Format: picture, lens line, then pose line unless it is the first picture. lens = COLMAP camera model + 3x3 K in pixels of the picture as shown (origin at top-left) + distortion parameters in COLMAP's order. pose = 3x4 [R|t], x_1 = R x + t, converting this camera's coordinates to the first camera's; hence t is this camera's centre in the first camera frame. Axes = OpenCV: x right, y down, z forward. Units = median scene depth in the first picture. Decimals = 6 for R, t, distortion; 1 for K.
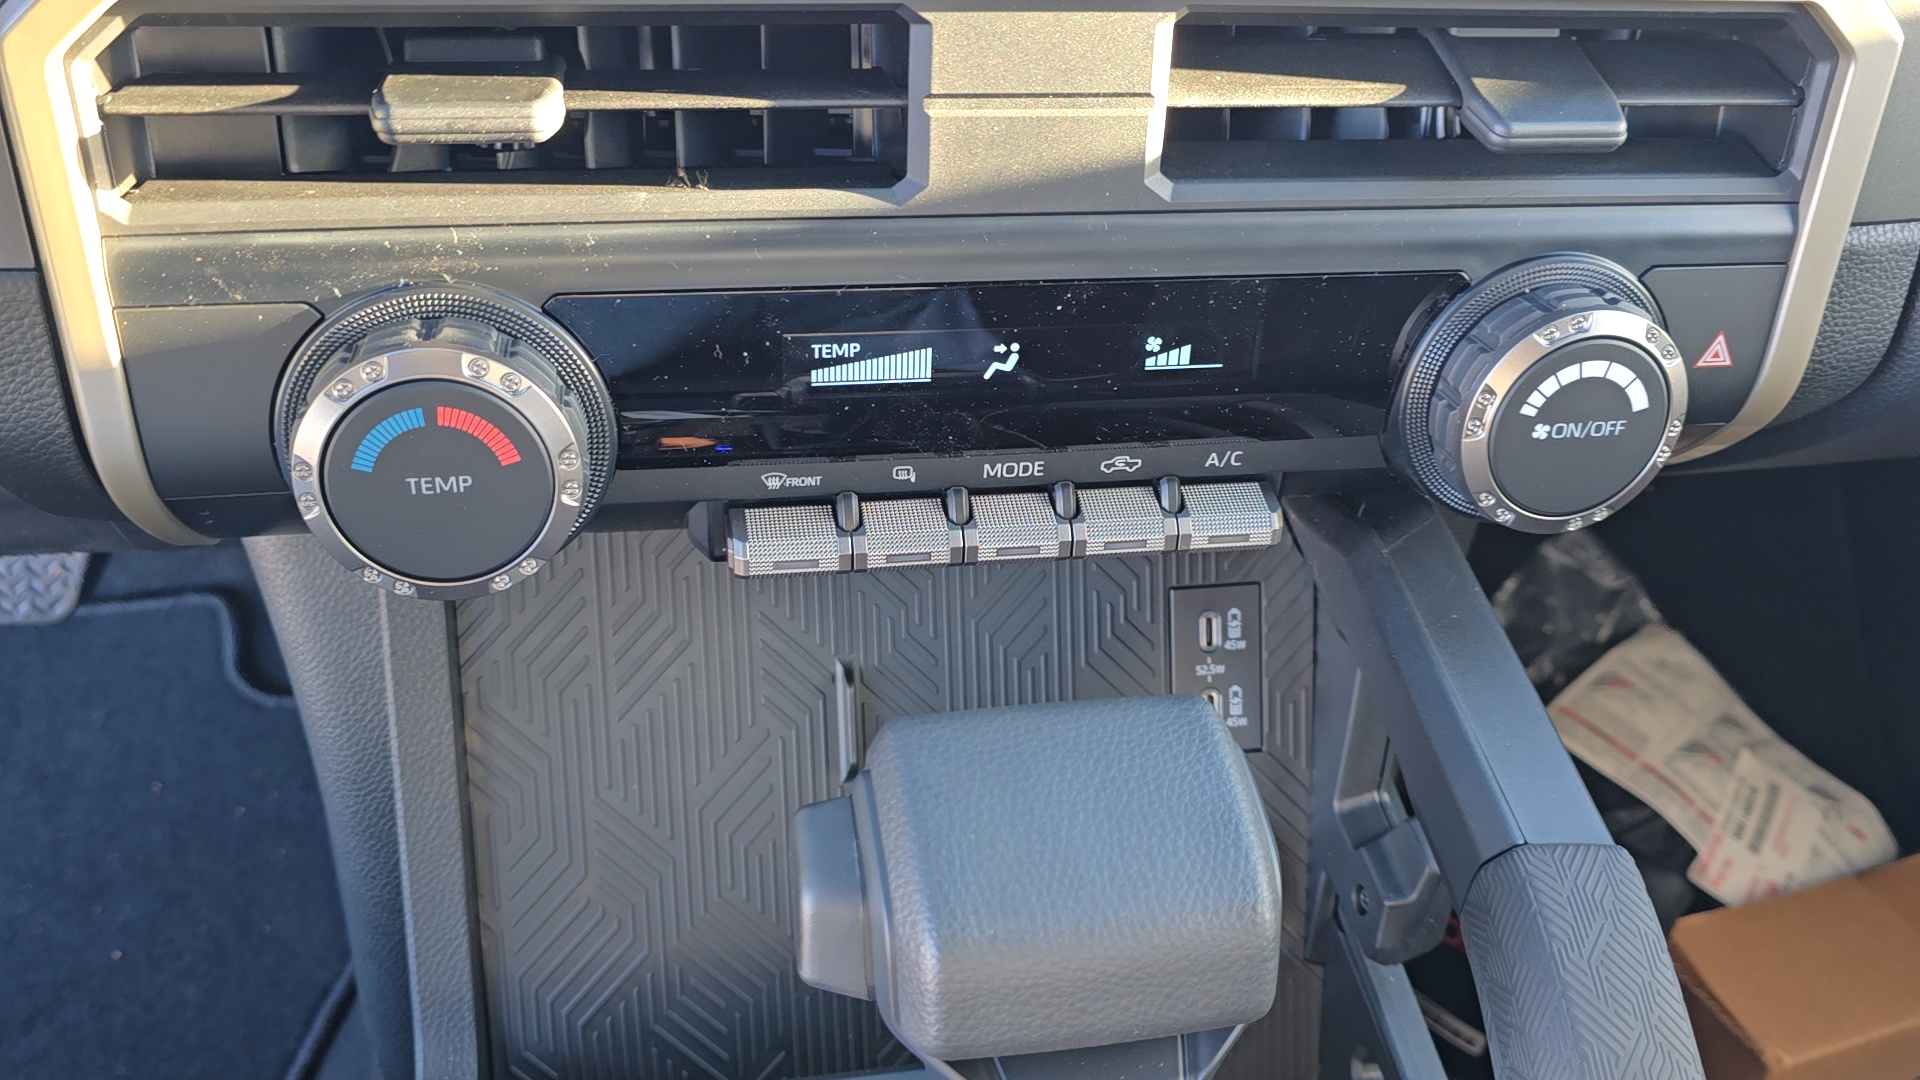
lens RADIAL K [[1639.0, 0, 962.2], [0, 1639.0, 499.3], [0, 0, 1]] dist [-0.005674, 0.012311]
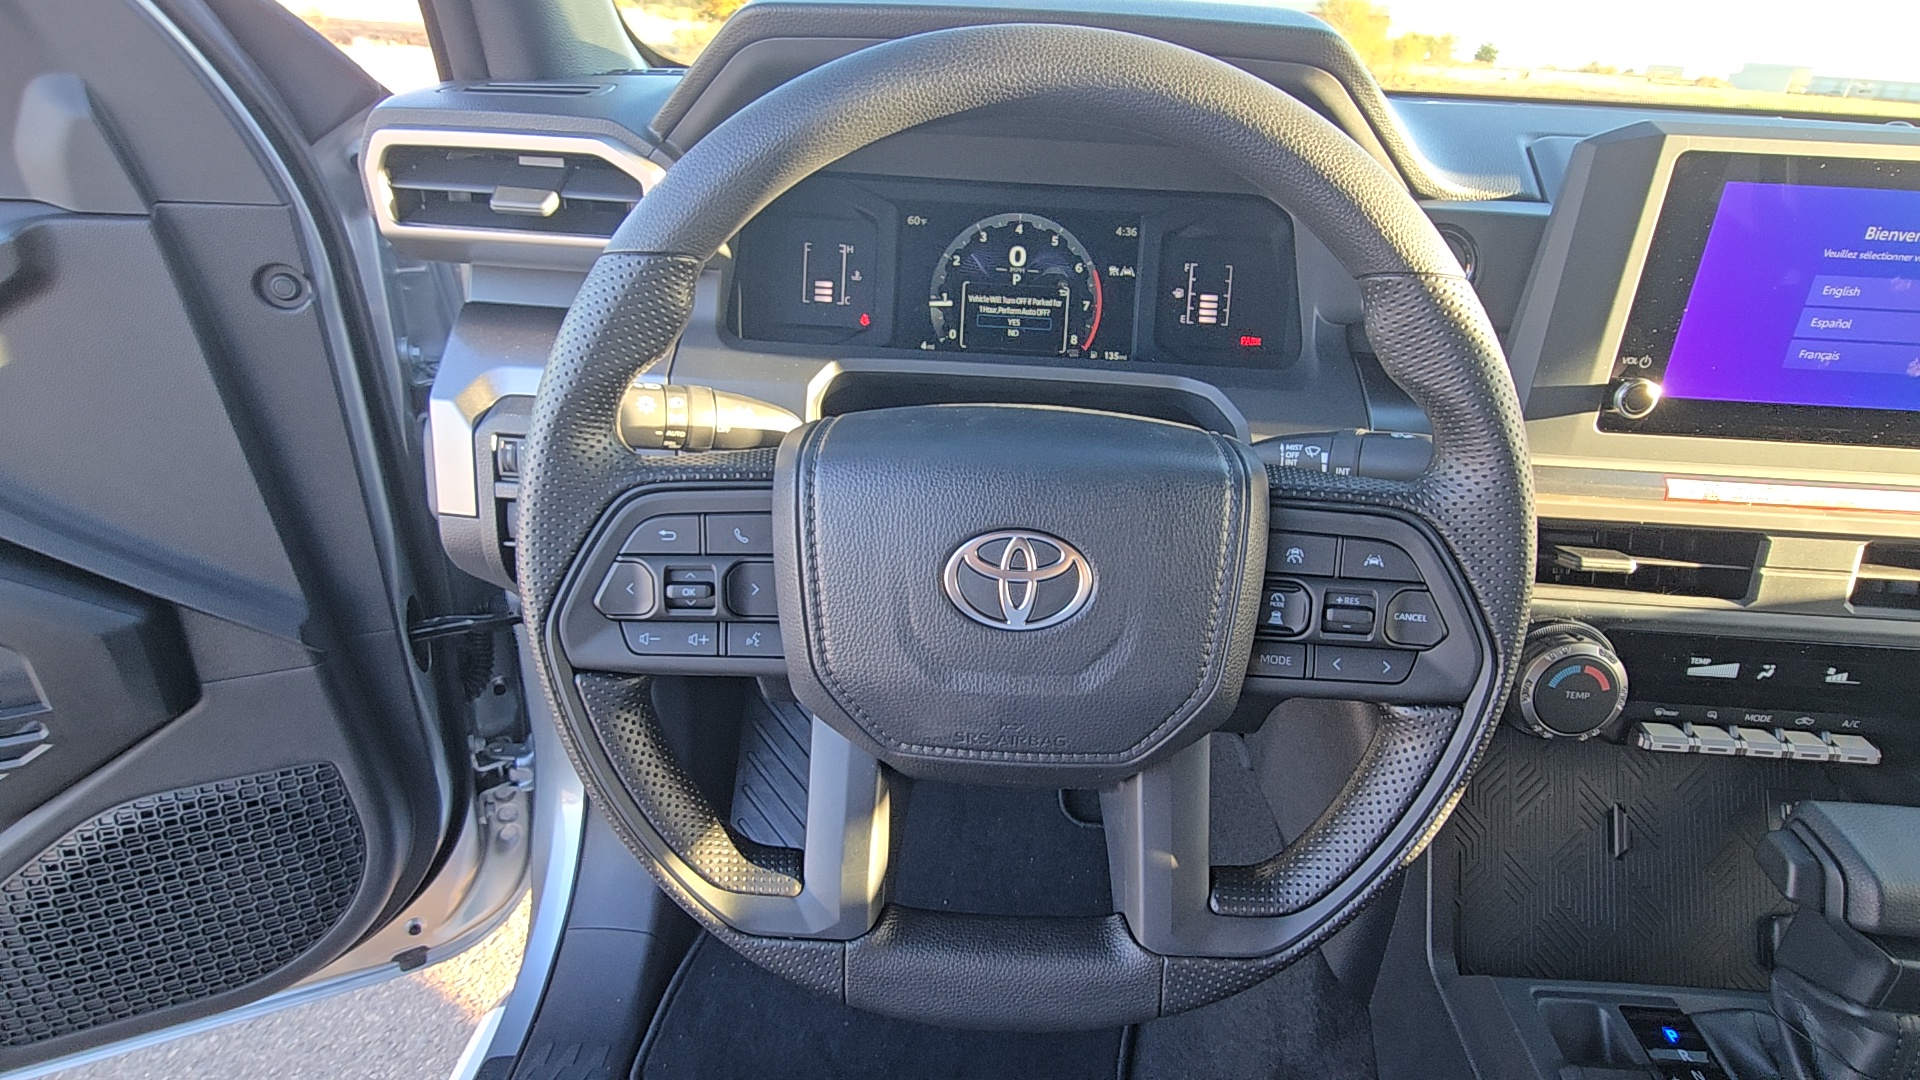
lens RADIAL K [[978.9, 0, 964.8], [0, 978.9, 546.8], [0, 0, 1]] dist [0.004560, -0.002989]
pose [[0.976282, 0.066830, -0.205929, -0.867352], [-0.113048, 0.968557, -0.221623, 0.198081], [0.184643, 0.239647, 0.953140, -0.682503]]
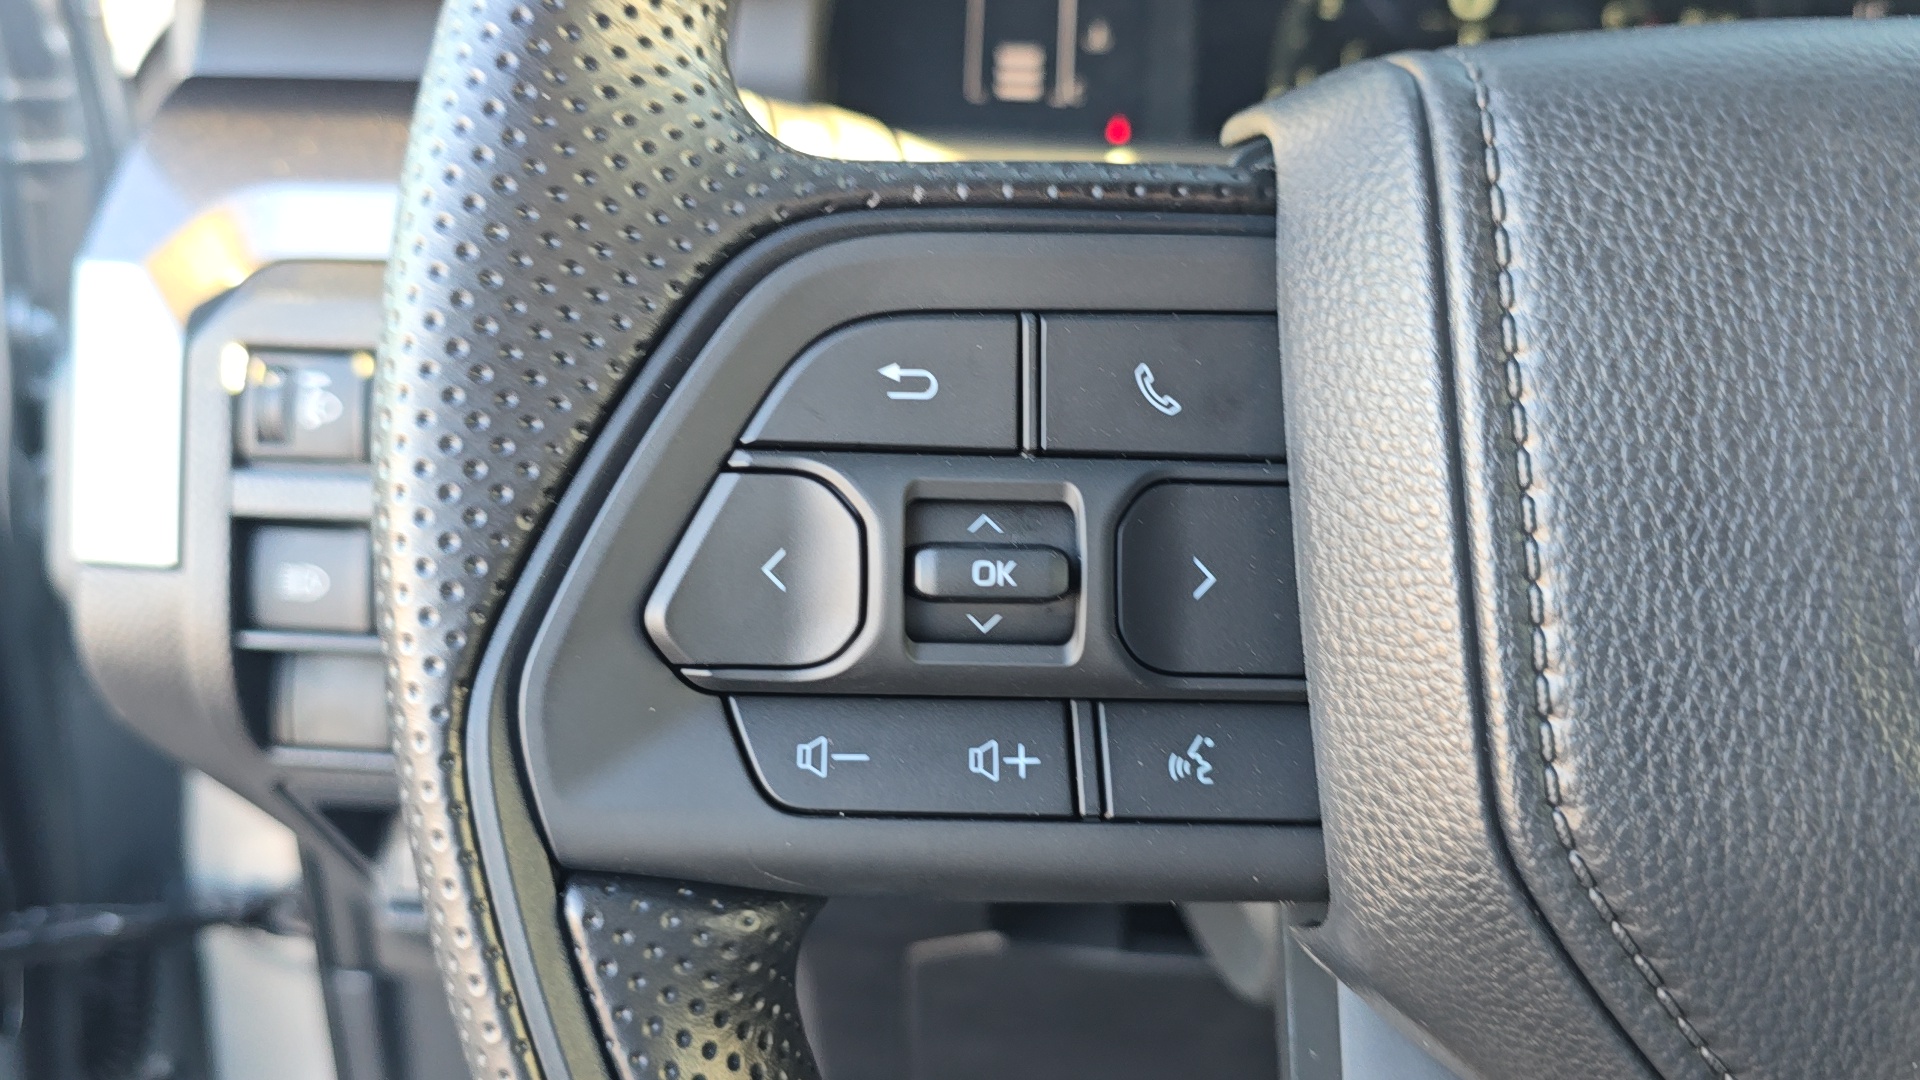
lens RADIAL K [[1639.0, 0, 955.6], [0, 1639.0, 570.3], [0, 0, 1]] dist [-0.005674, 0.012311]
pose [[0.978935, 0.019269, -0.203261, -1.292963], [-0.098567, 0.916443, -0.387835, 0.235873], [0.178804, 0.399700, 0.899038, -0.149938]]
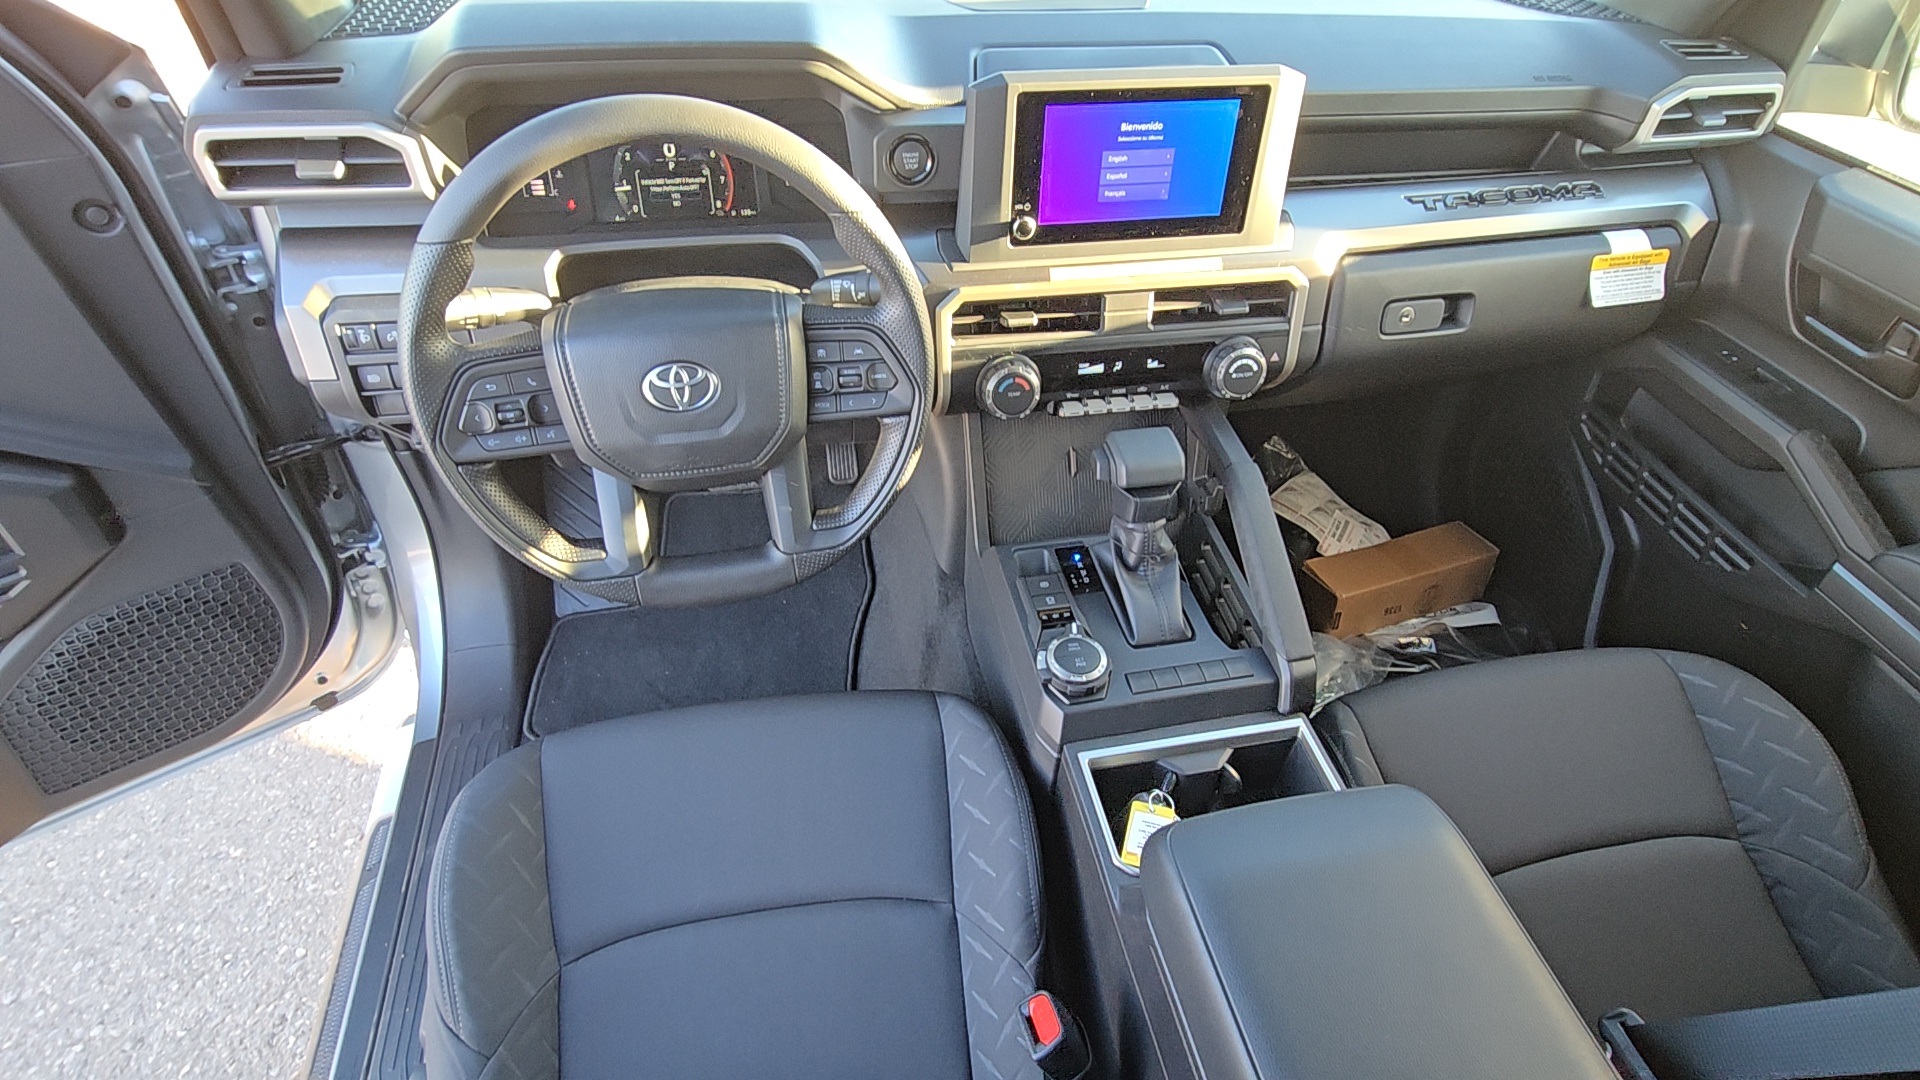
lens RADIAL K [[978.9, 0, 970.3], [0, 978.9, 545.0], [0, 0, 1]] dist [0.004560, -0.002989]
pose [[0.998542, -0.053637, 0.006145, -0.437663], [0.053323, 0.997645, 0.043134, 0.278856], [-0.008444, -0.042743, 0.999050, -1.791931]]
